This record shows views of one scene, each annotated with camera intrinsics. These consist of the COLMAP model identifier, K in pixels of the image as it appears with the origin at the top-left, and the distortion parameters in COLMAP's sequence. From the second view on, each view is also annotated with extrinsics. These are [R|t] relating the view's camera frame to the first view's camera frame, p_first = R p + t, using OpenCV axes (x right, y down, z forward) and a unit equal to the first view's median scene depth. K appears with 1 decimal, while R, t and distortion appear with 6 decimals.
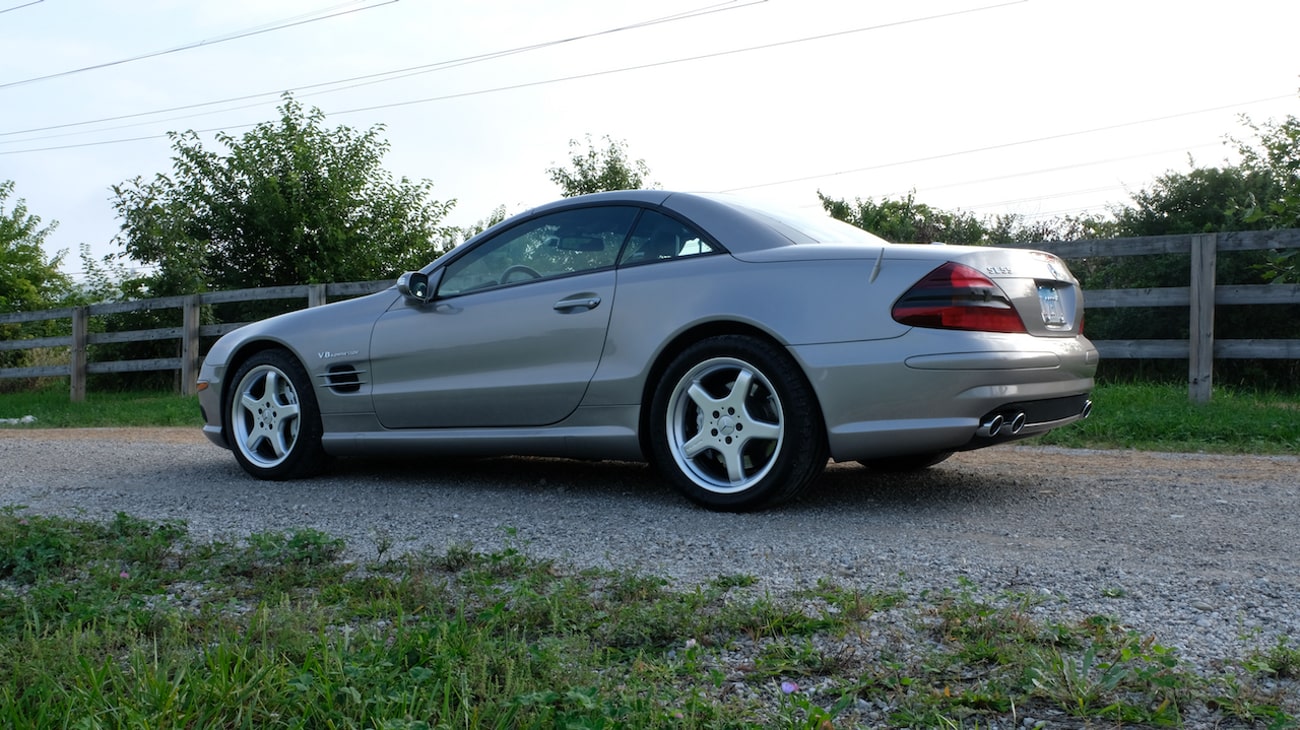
lens RADIAL K [[1221.6, 0, 650.0], [0, 1221.6, 365.0], [0, 0, 1]] dist [0.002474, 0.011317]
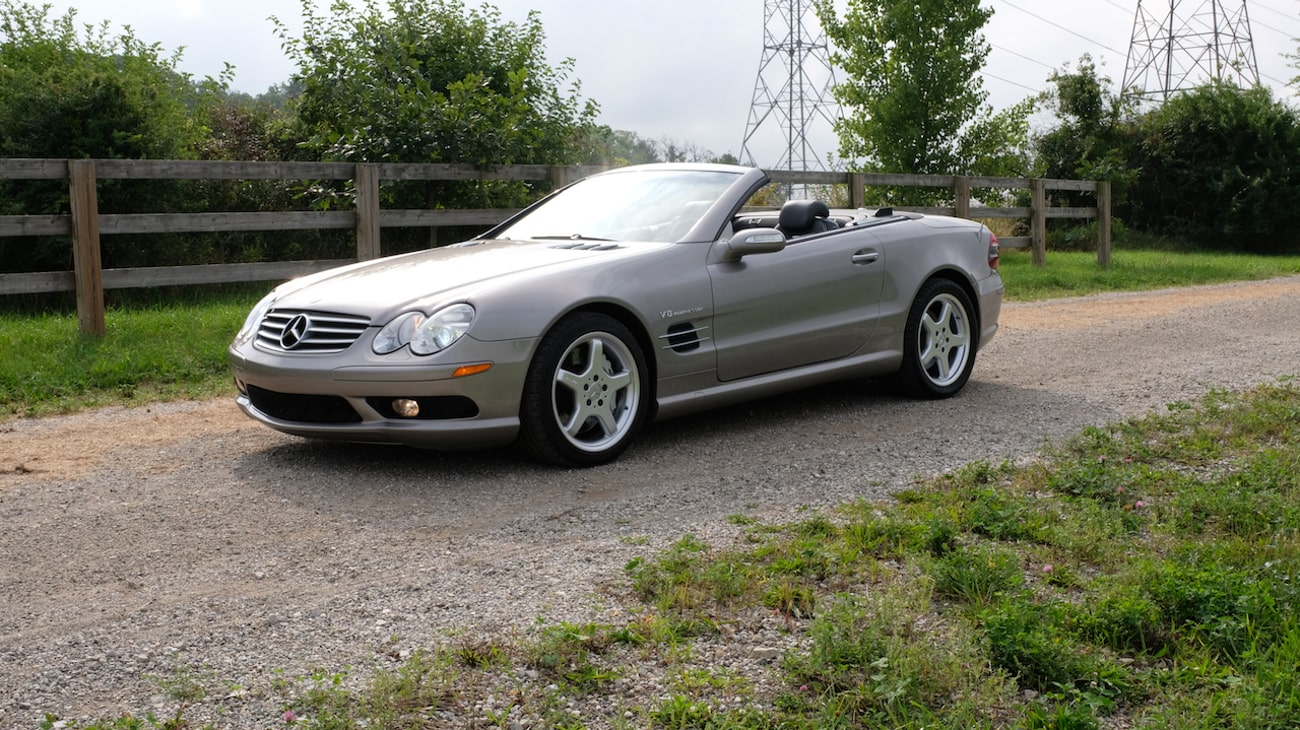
lens RADIAL K [[1510.9, 0, 650.0], [0, 1510.9, 365.0], [0, 0, 1]] dist [-0.018629, 0.037425]
pose [[0.183231, -0.098395, 0.978133, -0.839153], [0.024459, 0.995127, 0.095523, -0.048217], [-0.982766, 0.006421, 0.184744, 0.478226]]
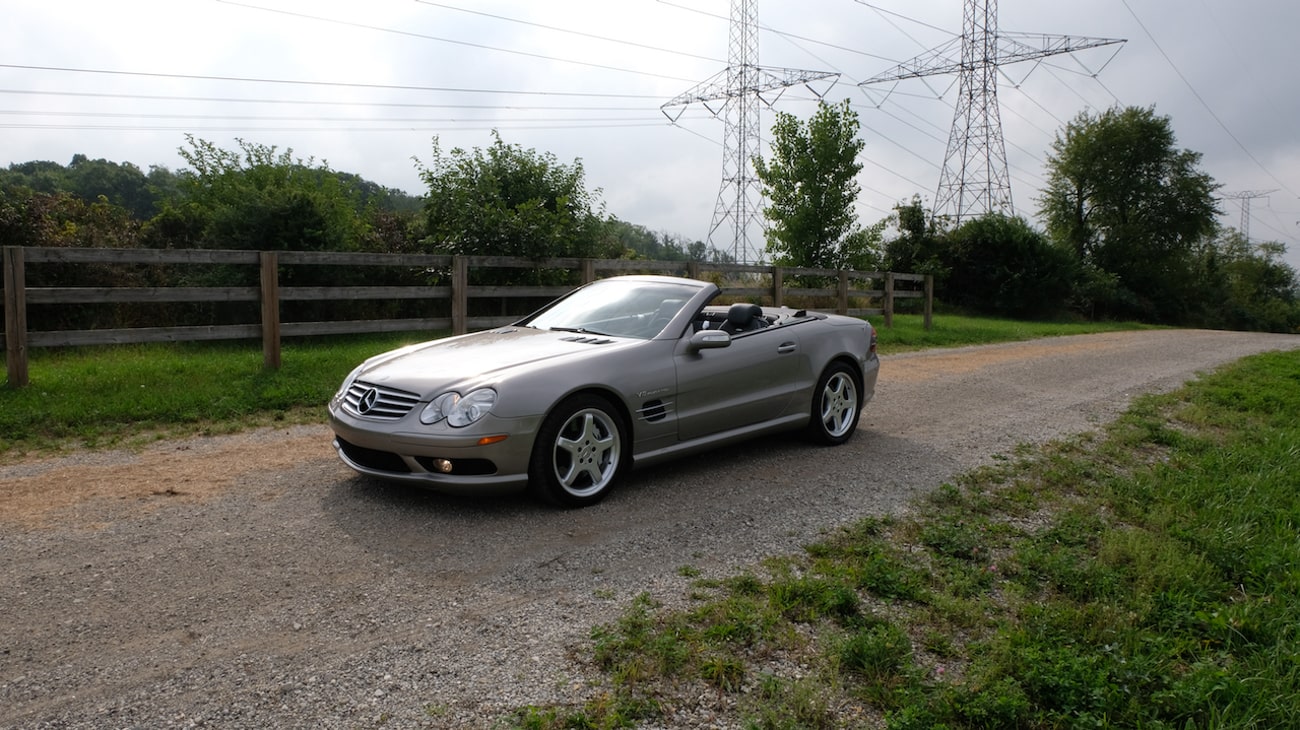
lens RADIAL K [[885.6, 0, 649.1], [0, 885.6, 368.7], [0, 0, 1]] dist [-0.090832, 0.101731]
pose [[0.187206, -0.099493, 0.977269, -0.697661], [-0.009679, 0.994623, 0.103113, -0.077883], [-0.982273, -0.028762, 0.185236, 0.491975]]
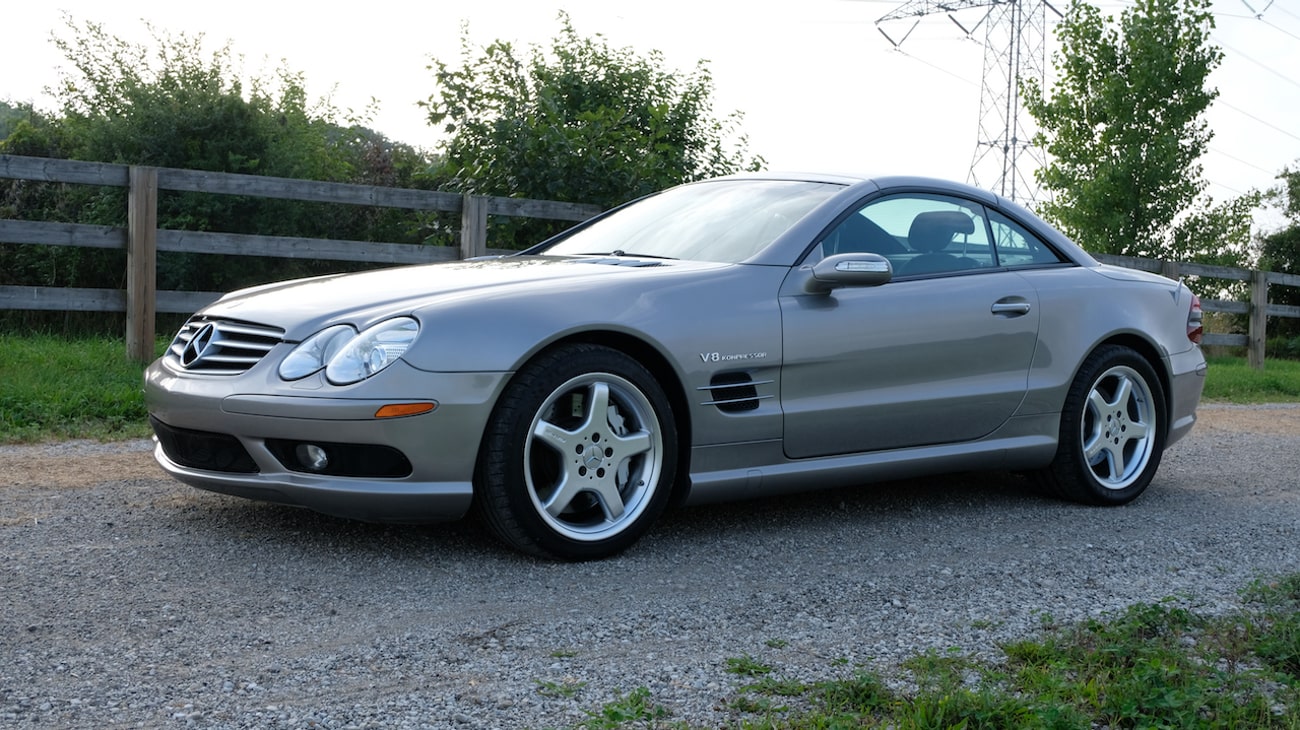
lens RADIAL K [[1473.9, 0, 648.3], [0, 1473.9, 361.7], [0, 0, 1]] dist [-0.002662, 0.005108]
pose [[0.320527, -0.024518, 0.946922, -0.624586], [-0.034324, 0.998708, 0.037477, -0.021080], [-0.946617, -0.044515, 0.319271, 0.462888]]
